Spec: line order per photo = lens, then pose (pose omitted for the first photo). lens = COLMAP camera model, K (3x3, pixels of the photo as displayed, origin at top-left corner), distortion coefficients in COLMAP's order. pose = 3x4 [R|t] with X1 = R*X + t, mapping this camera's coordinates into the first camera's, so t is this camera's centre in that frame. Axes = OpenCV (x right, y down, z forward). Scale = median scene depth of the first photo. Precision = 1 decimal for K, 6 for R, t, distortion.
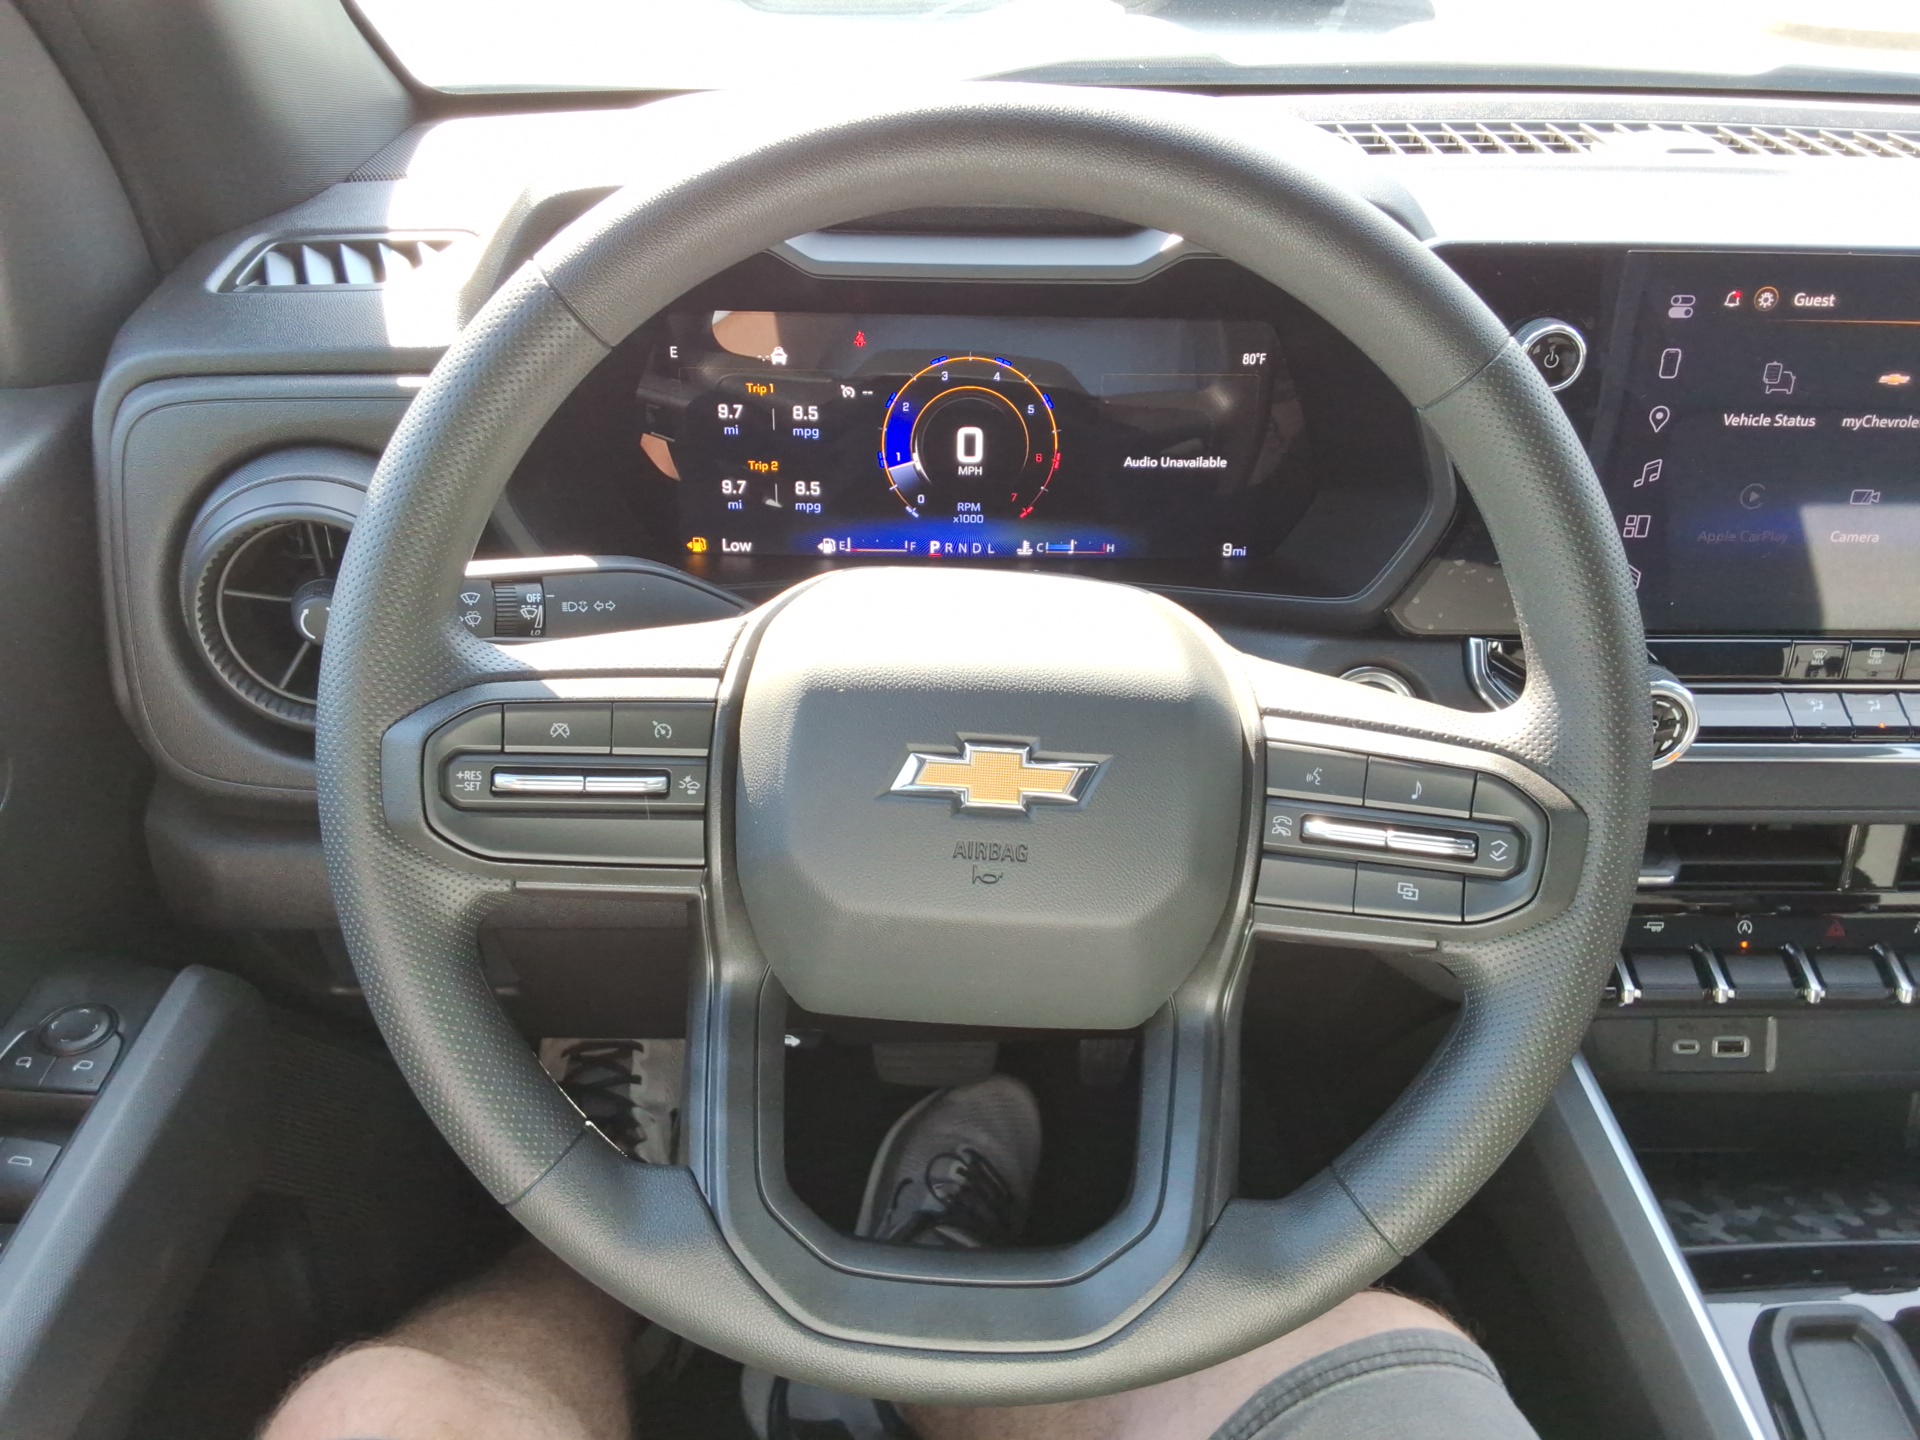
lens RADIAL K [[1543.2, 0, 971.7], [0, 1543.2, 717.3], [0, 0, 1]] dist [0.101683, -0.155509]
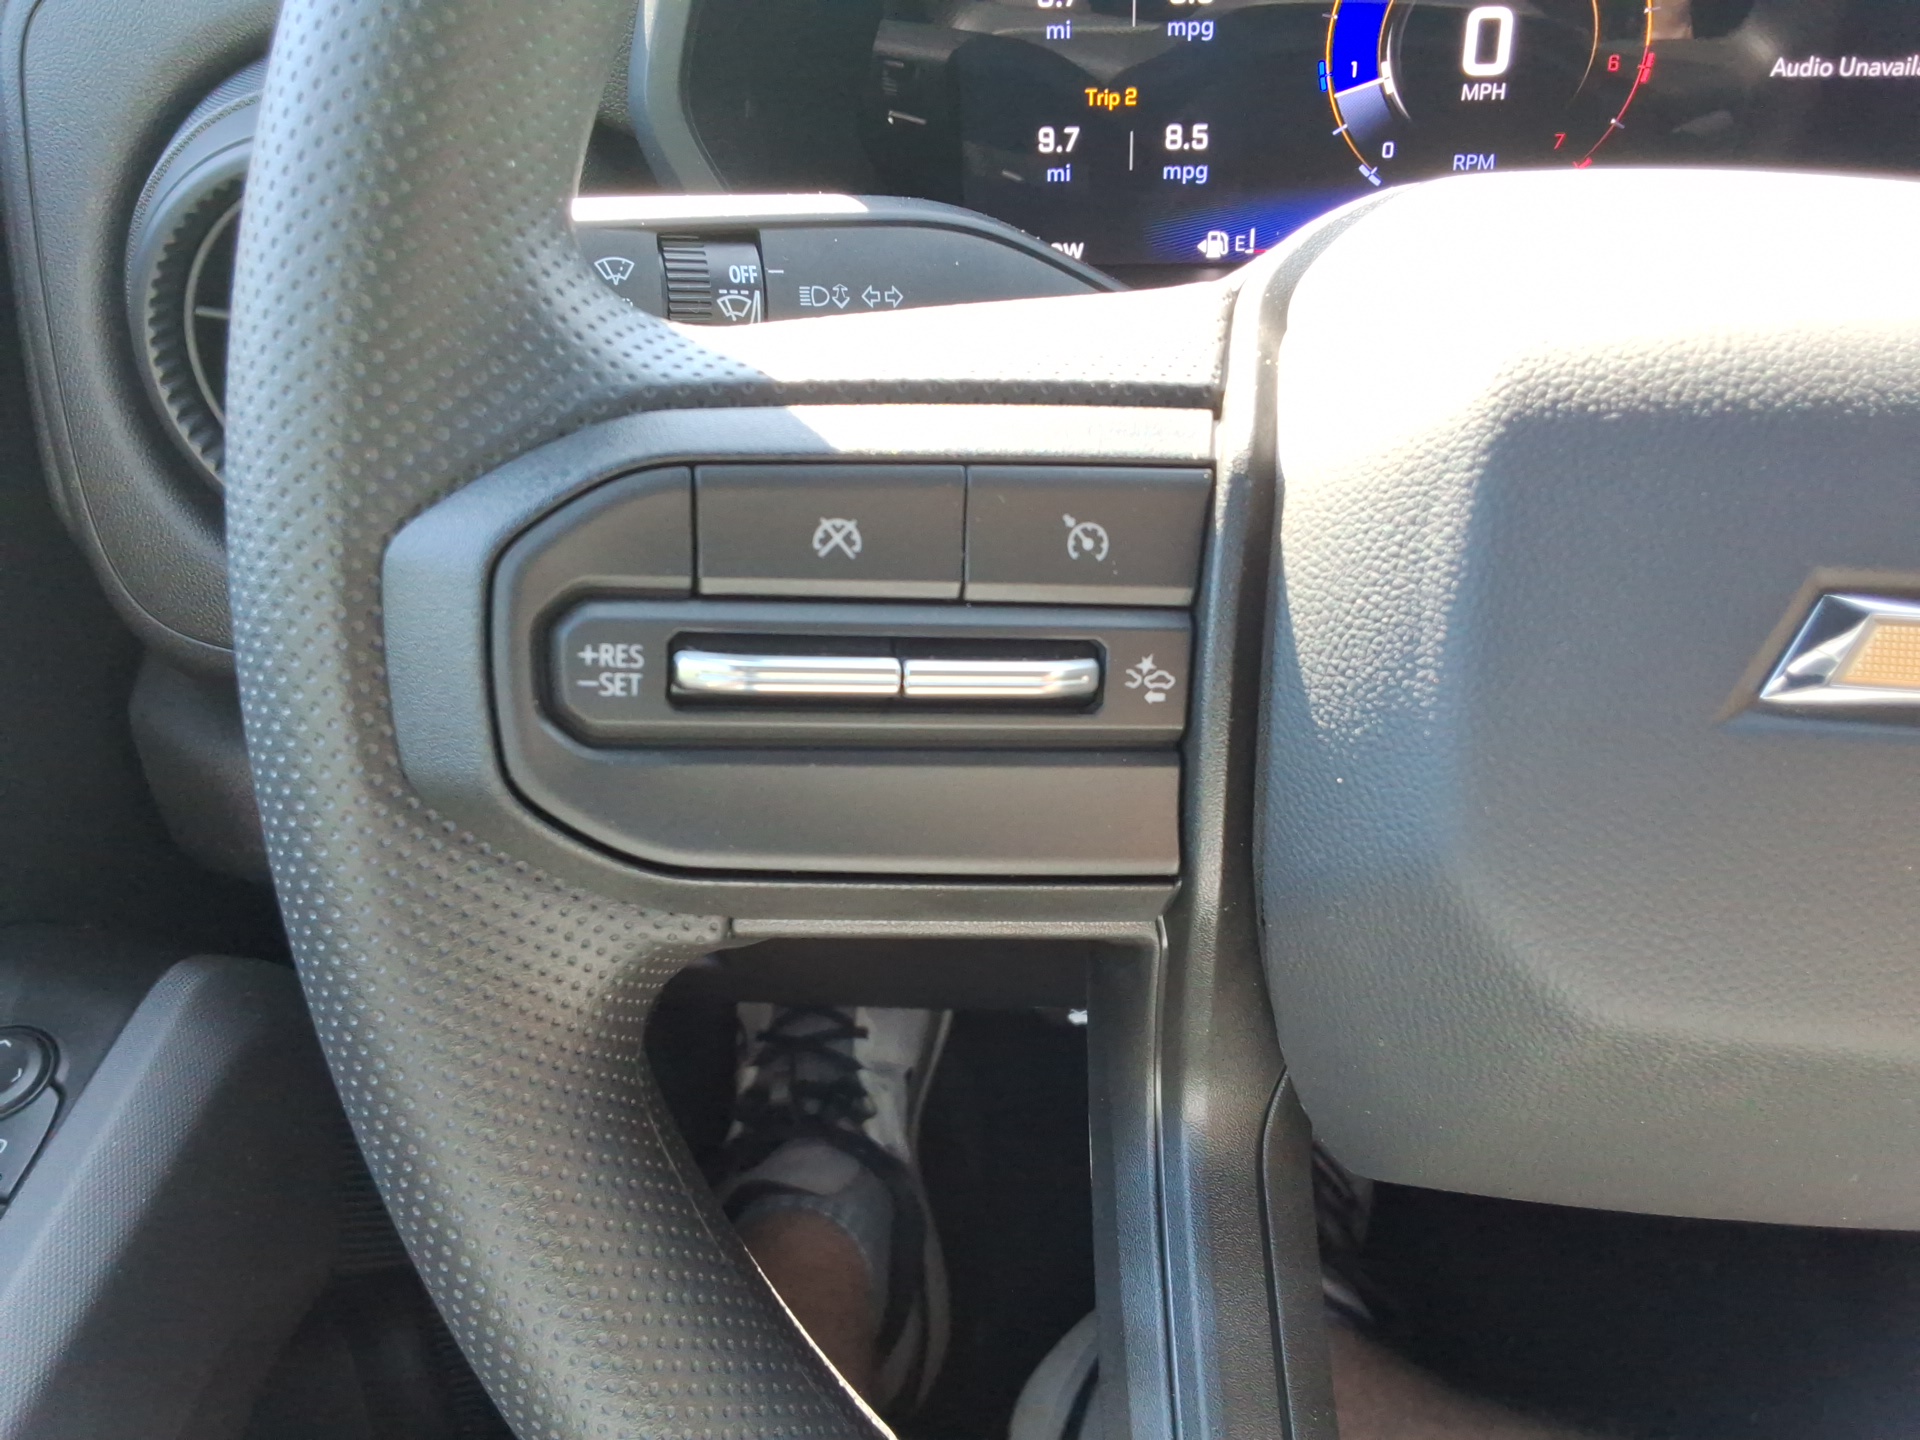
lens RADIAL K [[1543.2, 0, 969.2], [0, 1543.2, 726.0], [0, 0, 1]] dist [0.101683, -0.155509]
pose [[0.994274, 0.007356, -0.106611, -0.144361], [0.003406, 0.994941, 0.100408, 0.012240], [0.106810, -0.100196, 0.989218, 0.467688]]
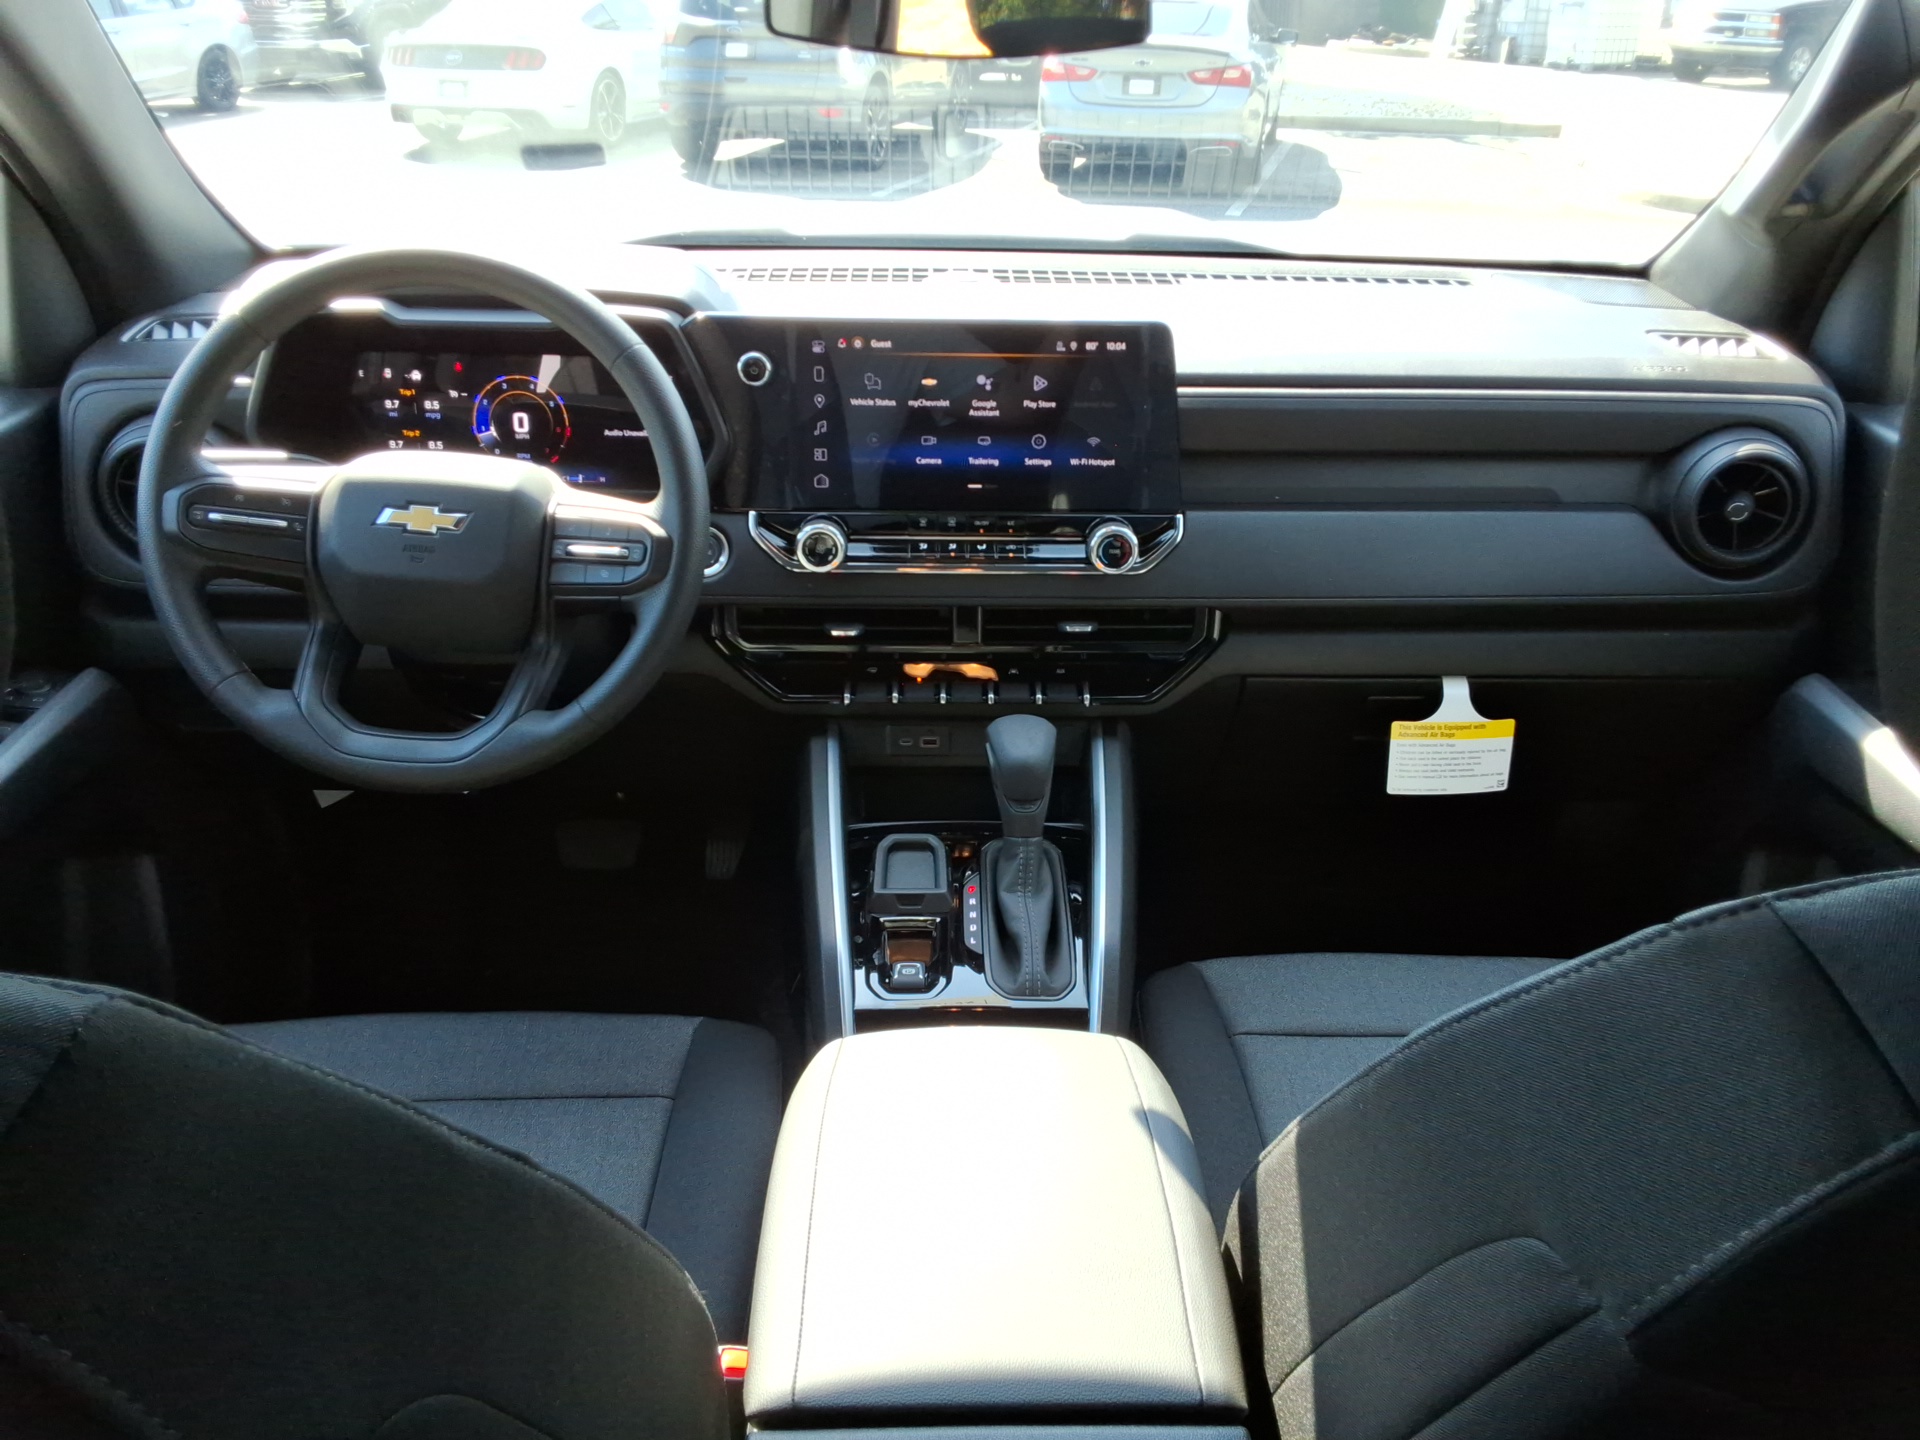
lens RADIAL K [[1543.2, 0, 970.6], [0, 1543.2, 717.1], [0, 0, 1]] dist [0.101683, -0.155509]
pose [[0.999982, -0.001489, 0.005800, 0.631334], [0.001997, 0.996057, -0.088695, 0.416811], [-0.005645, 0.088705, 0.996042, -1.032725]]
